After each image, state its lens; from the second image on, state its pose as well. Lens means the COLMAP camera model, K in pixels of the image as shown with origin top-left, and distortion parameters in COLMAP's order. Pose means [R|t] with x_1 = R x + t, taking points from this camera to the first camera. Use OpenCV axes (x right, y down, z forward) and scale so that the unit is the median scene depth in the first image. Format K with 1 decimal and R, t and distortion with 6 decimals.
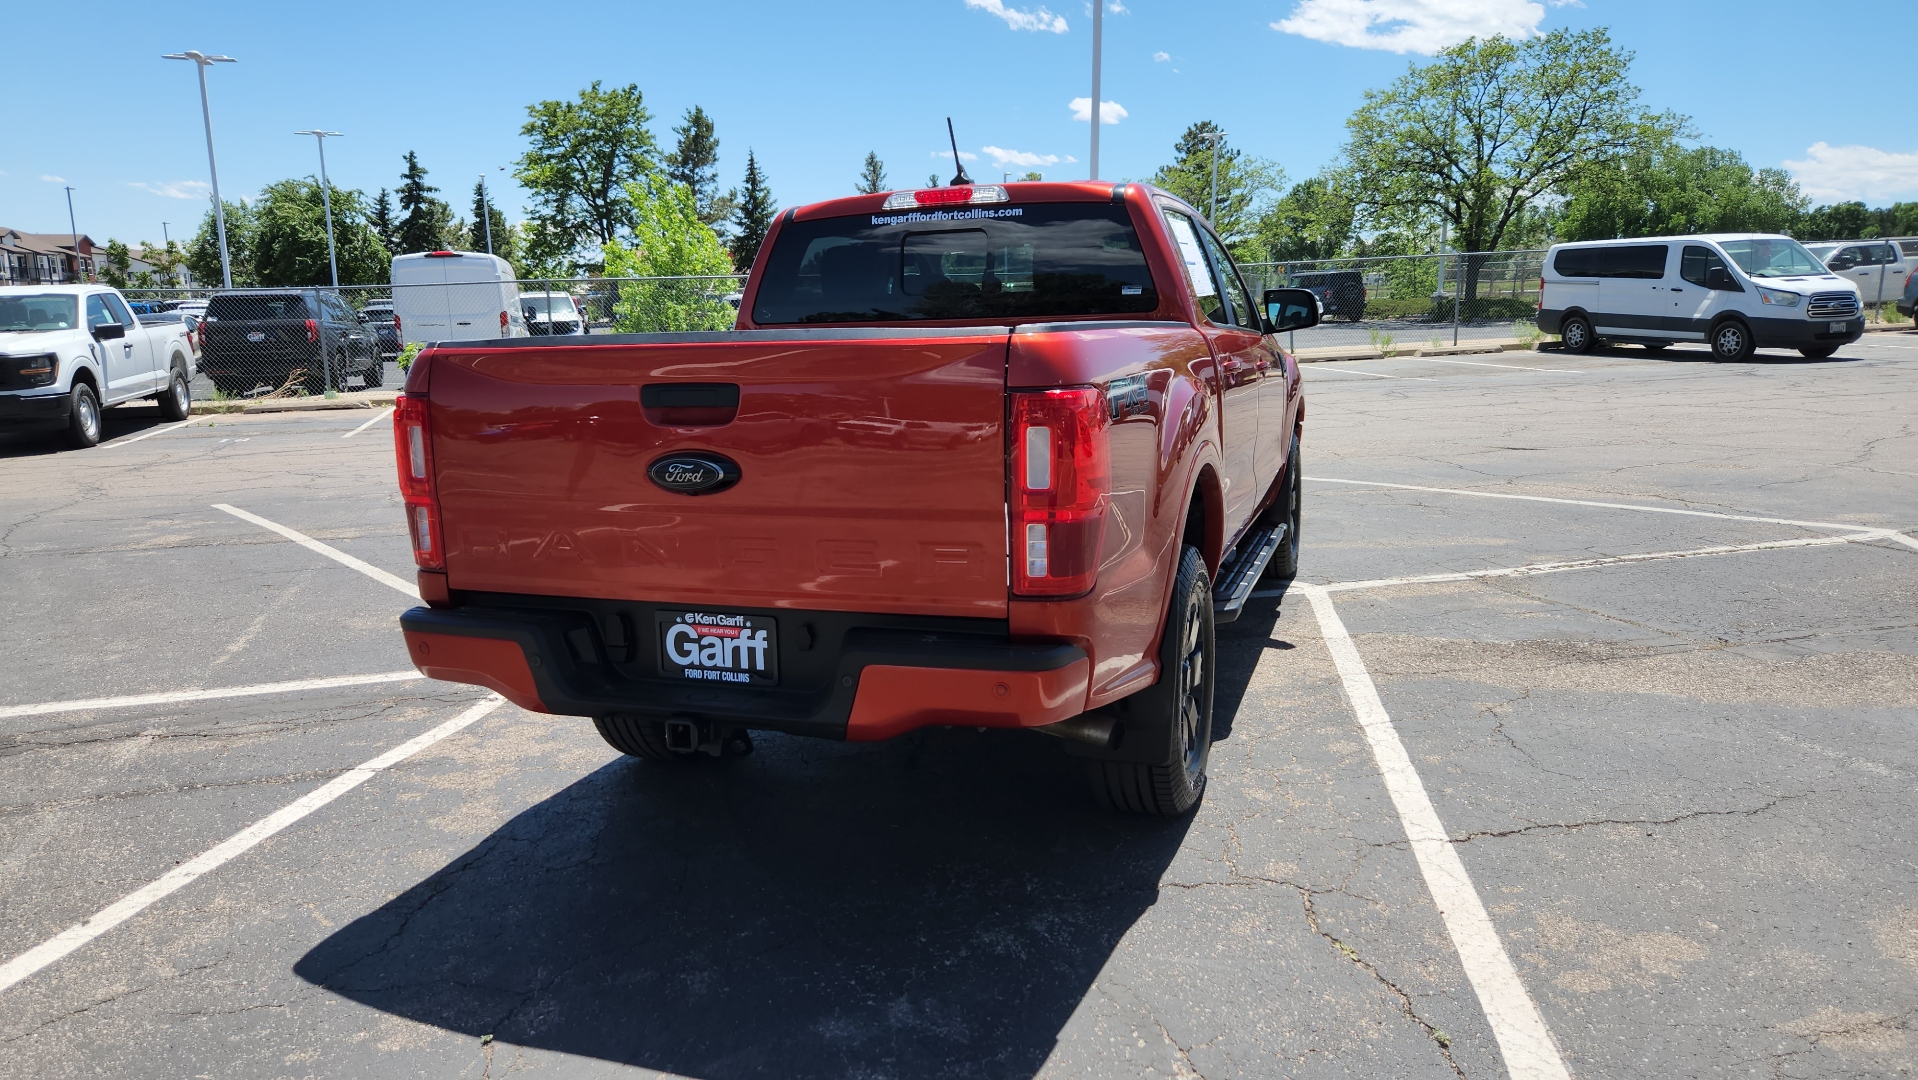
lens RADIAL K [[1276.4, 0, 917.9], [0, 1276.4, 545.5], [0, 0, 1]] dist [0.077290, -0.068216]
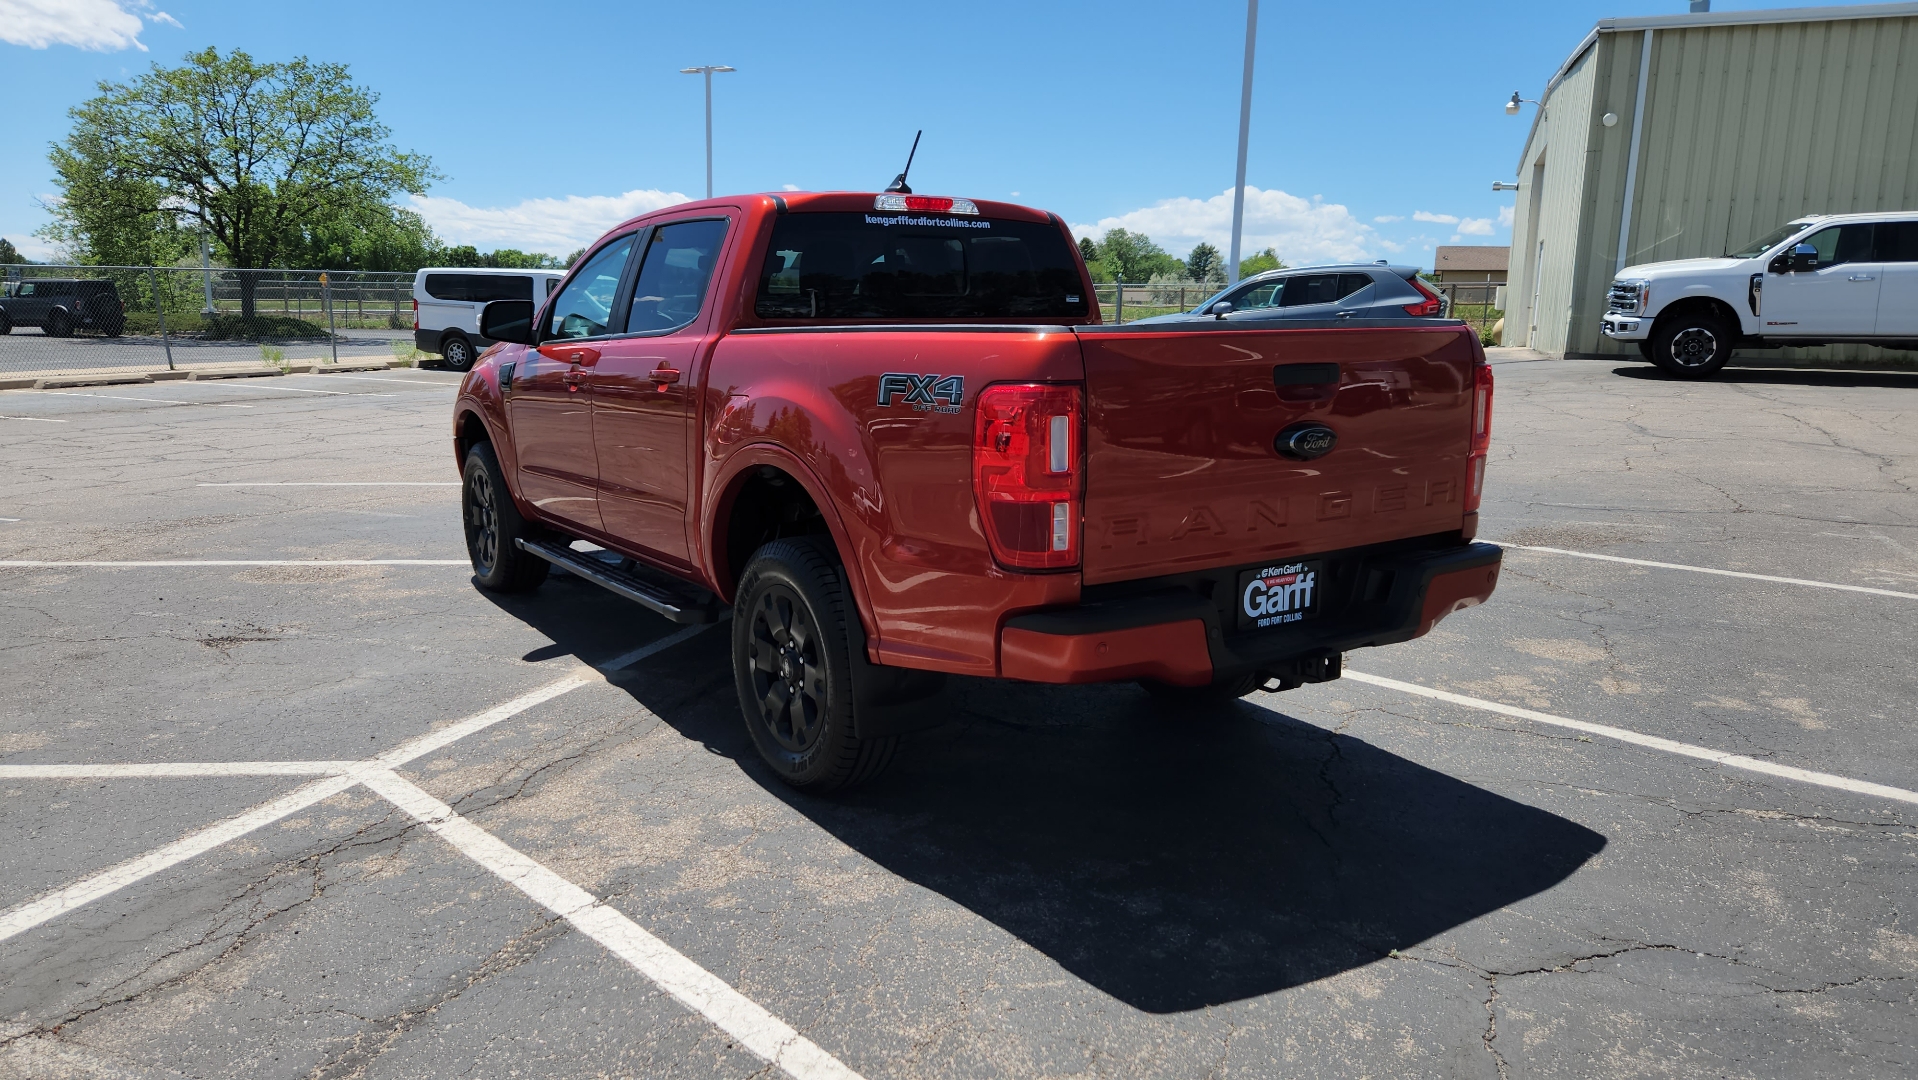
lens RADIAL K [[1270.8, 0, 914.9], [0, 1270.8, 528.6], [0, 0, 1]] dist [0.065873, -0.050086]
pose [[0.588996, -0.104320, 0.801374, -0.667869], [0.126842, 0.991276, 0.035815, -0.032730], [-0.798119, 0.080553, 0.597090, 0.303117]]
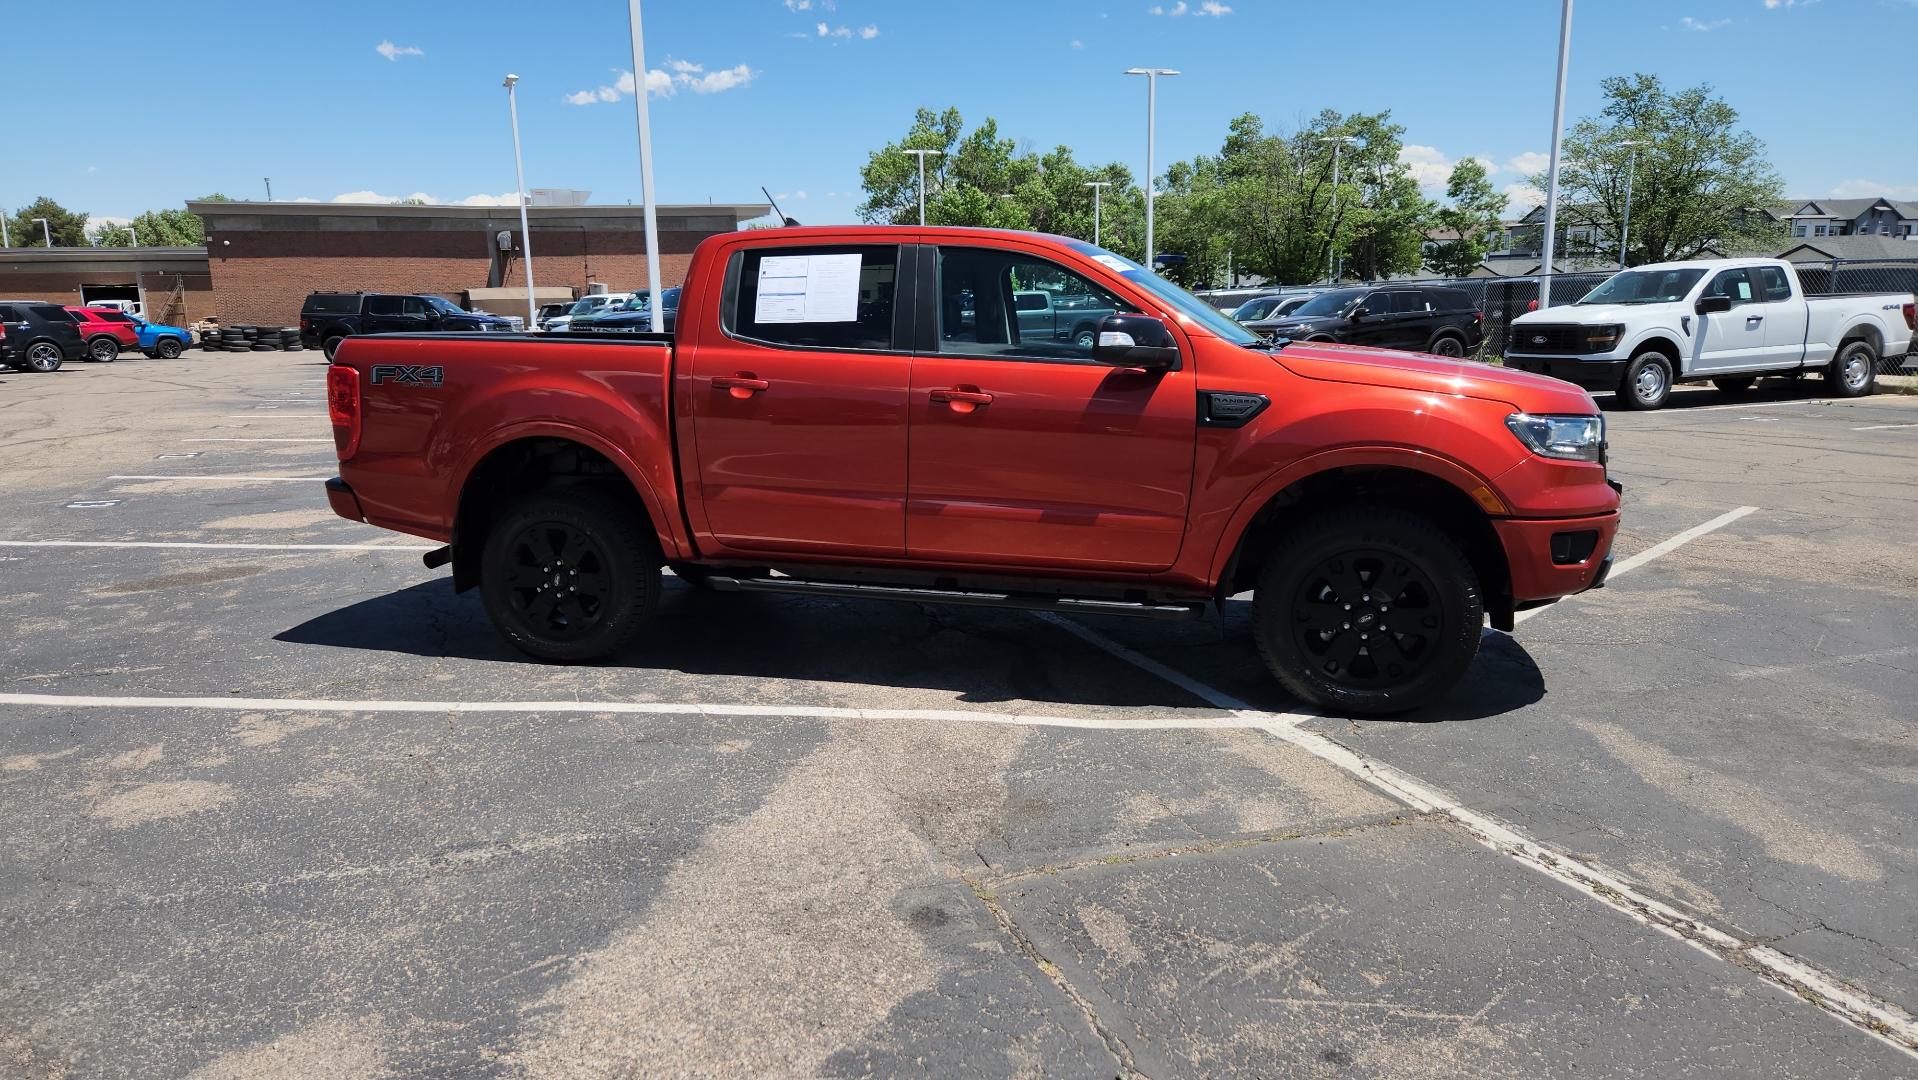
lens RADIAL K [[1272.7, 0, 934.1], [0, 1272.7, 541.2], [0, 0, 1]] dist [0.070293, -0.055422]
pose [[0.106486, 0.205474, -0.972852, 1.127120], [-0.174474, 0.967096, 0.185161, -0.193532], [0.978887, 0.150021, 0.138832, 0.805522]]
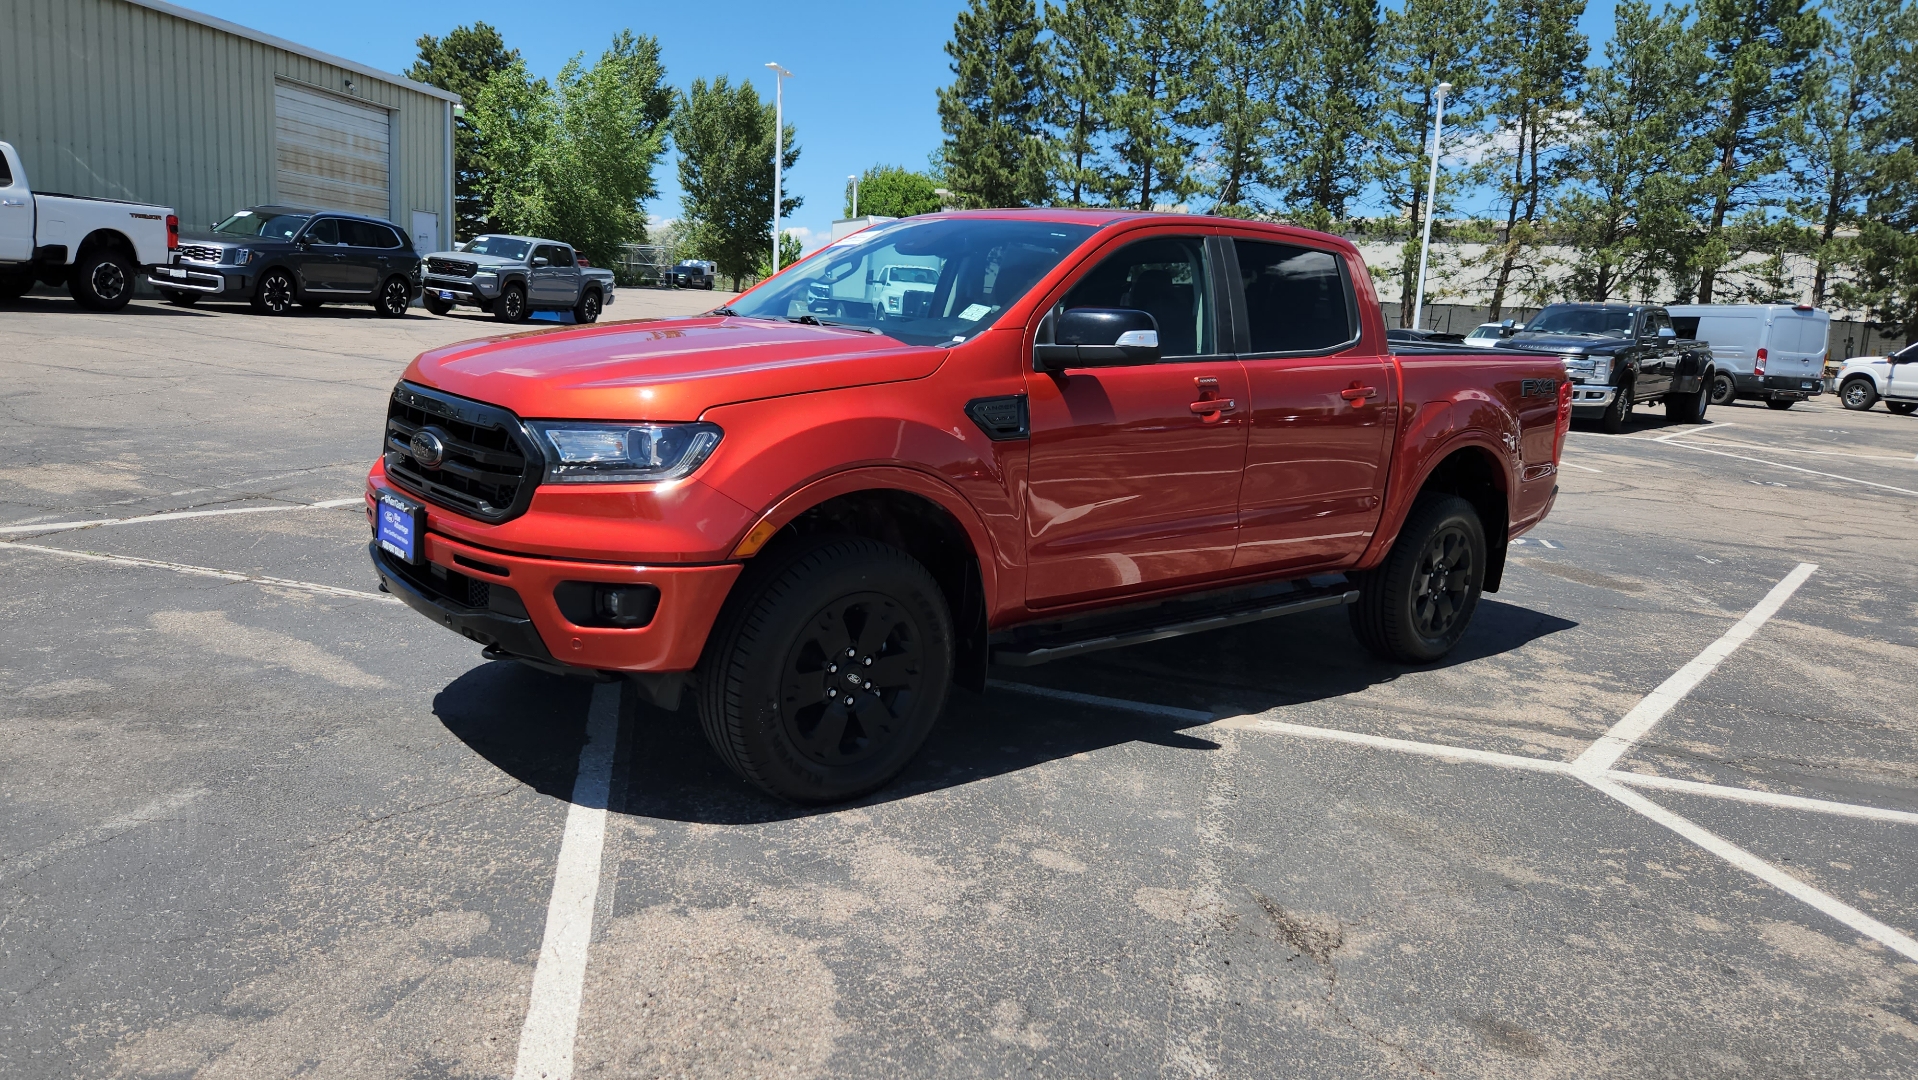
lens RADIAL K [[1303.3, 0, 906.8], [0, 1303.3, 511.6], [0, 0, 1]] dist [0.072616, -0.055936]
pose [[-0.869915, -0.107795, 0.481278, -0.294021], [0.048334, 0.952493, 0.300699, -0.333113], [-0.490828, 0.284845, -0.823378, 1.837828]]
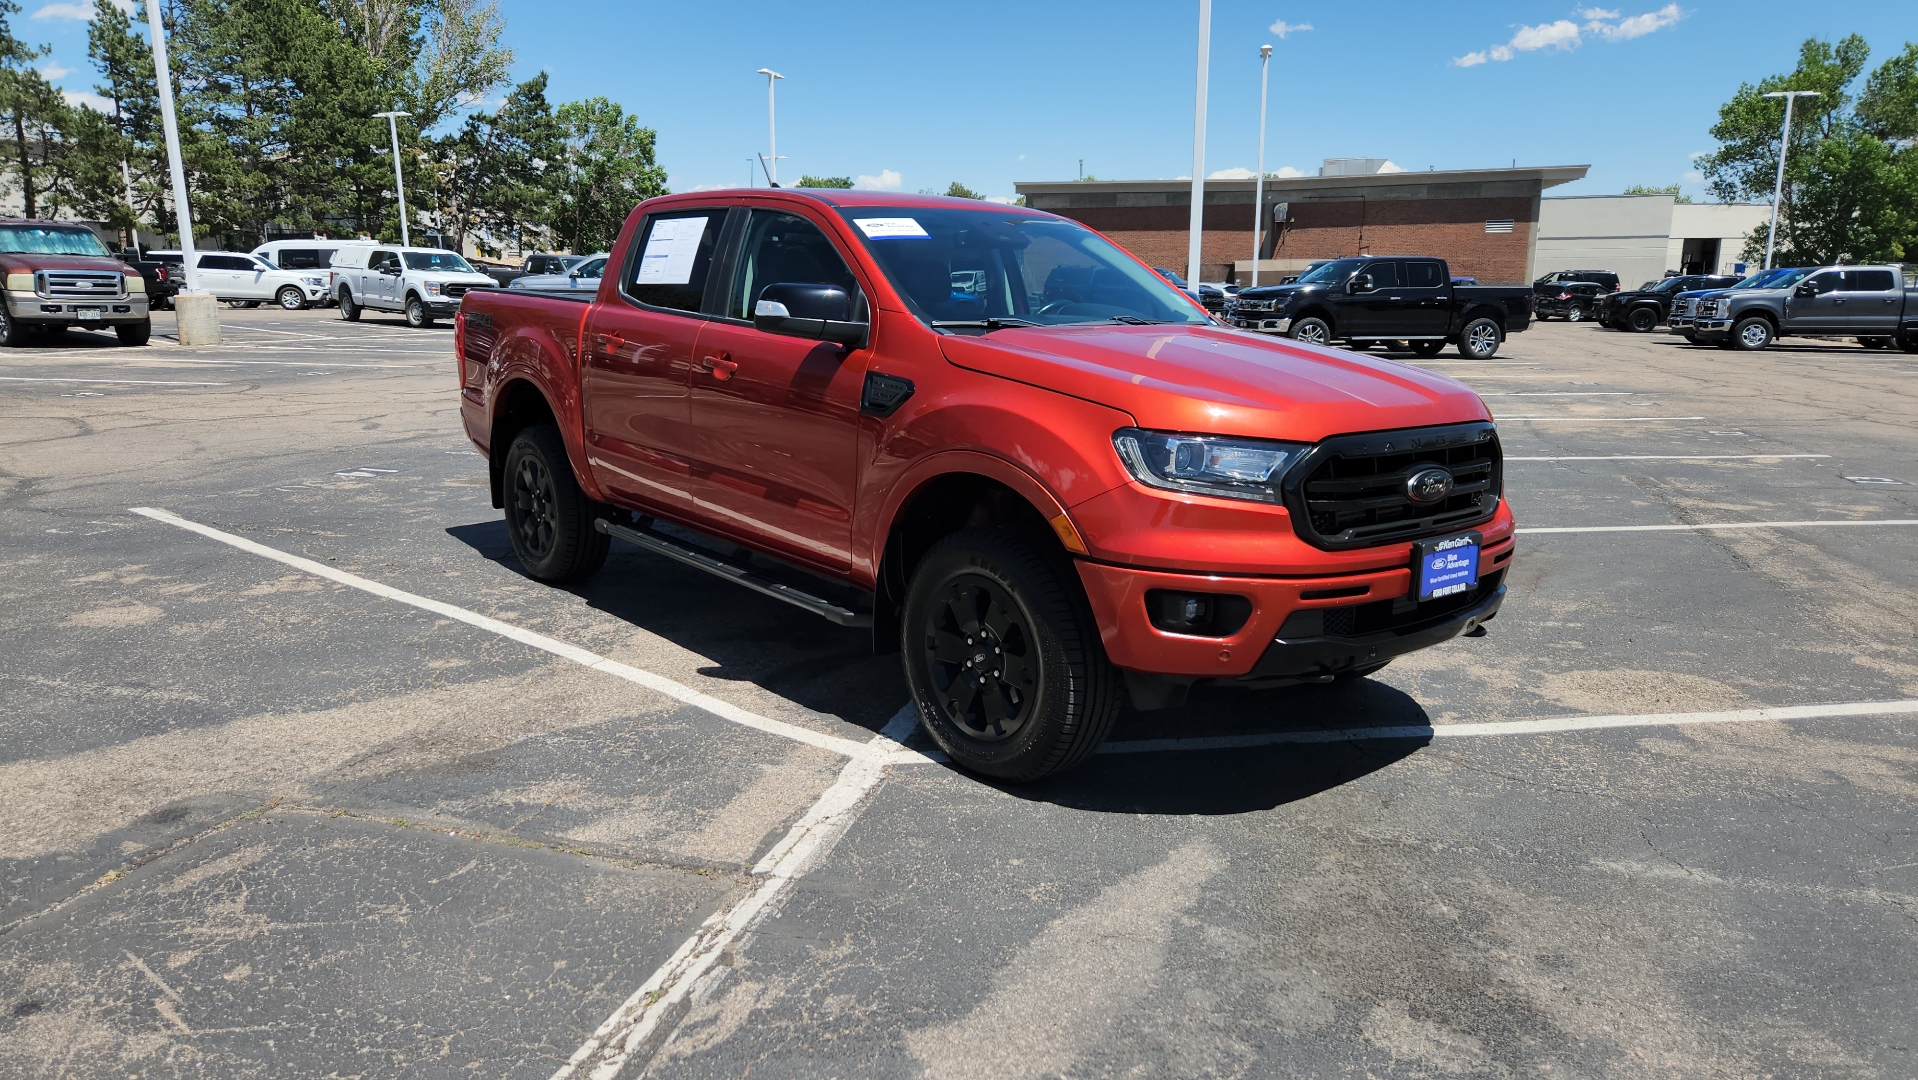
lens RADIAL K [[1290.2, 0, 959.0], [0, 1290.2, 540.0], [0, 0, 1]] dist [0.068501, -0.052117]
pose [[-0.483274, 0.193550, -0.853806, 0.942205], [-0.161345, 0.938859, 0.304156, -0.309967], [0.860473, 0.284748, -0.422498, 1.474042]]
